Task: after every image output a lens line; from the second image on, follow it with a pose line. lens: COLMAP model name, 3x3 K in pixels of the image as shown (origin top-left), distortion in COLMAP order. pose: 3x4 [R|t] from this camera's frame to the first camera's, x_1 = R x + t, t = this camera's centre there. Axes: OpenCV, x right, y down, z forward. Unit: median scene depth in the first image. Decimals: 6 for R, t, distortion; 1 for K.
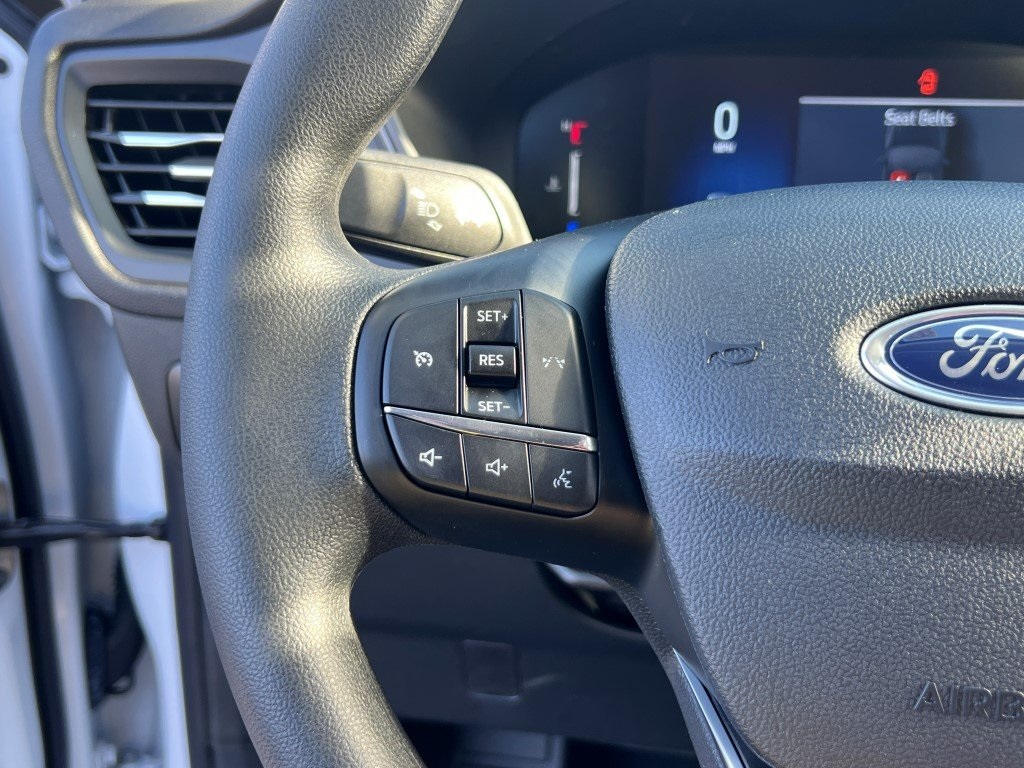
lens RADIAL K [[1019.7, 0, 507.5], [0, 1019.7, 383.8], [0, 0, 1]] dist [0.000456, 0.000000]
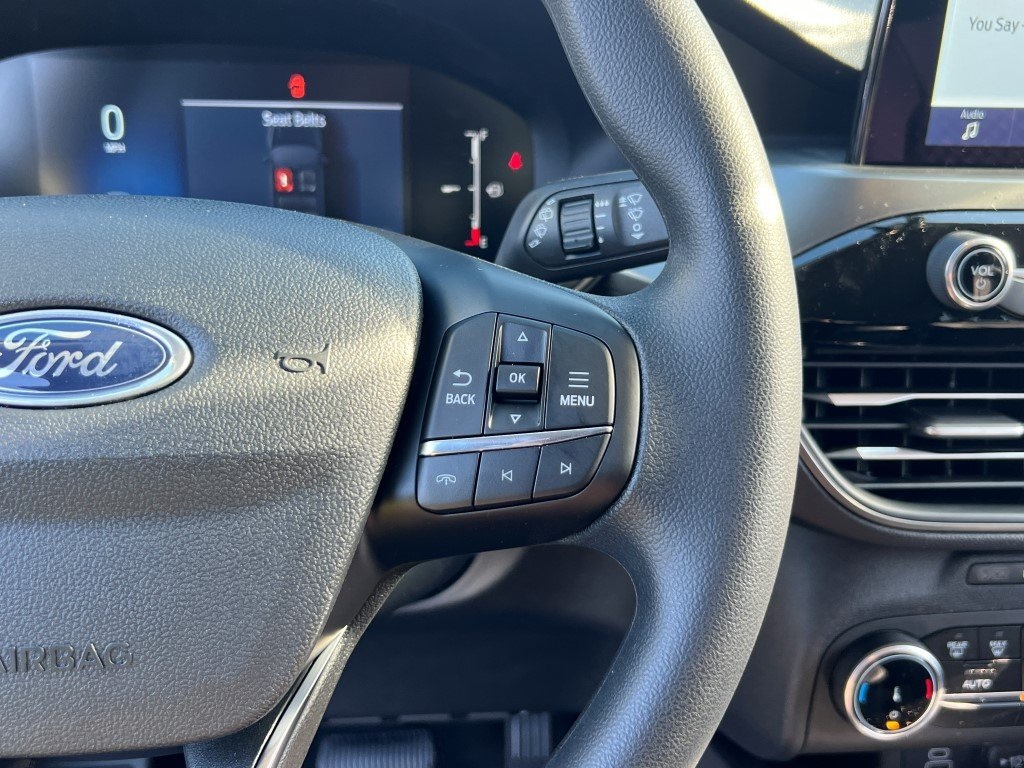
lens RADIAL K [[1019.7, 0, 513.9], [0, 1019.7, 389.3], [0, 0, 1]] dist [0.000456, 0.000000]
pose [[0.963598, -0.070339, 0.257936, 0.388772], [0.063285, 0.997362, 0.035559, 0.001849], [-0.259757, -0.017941, 0.965507, -0.133199]]
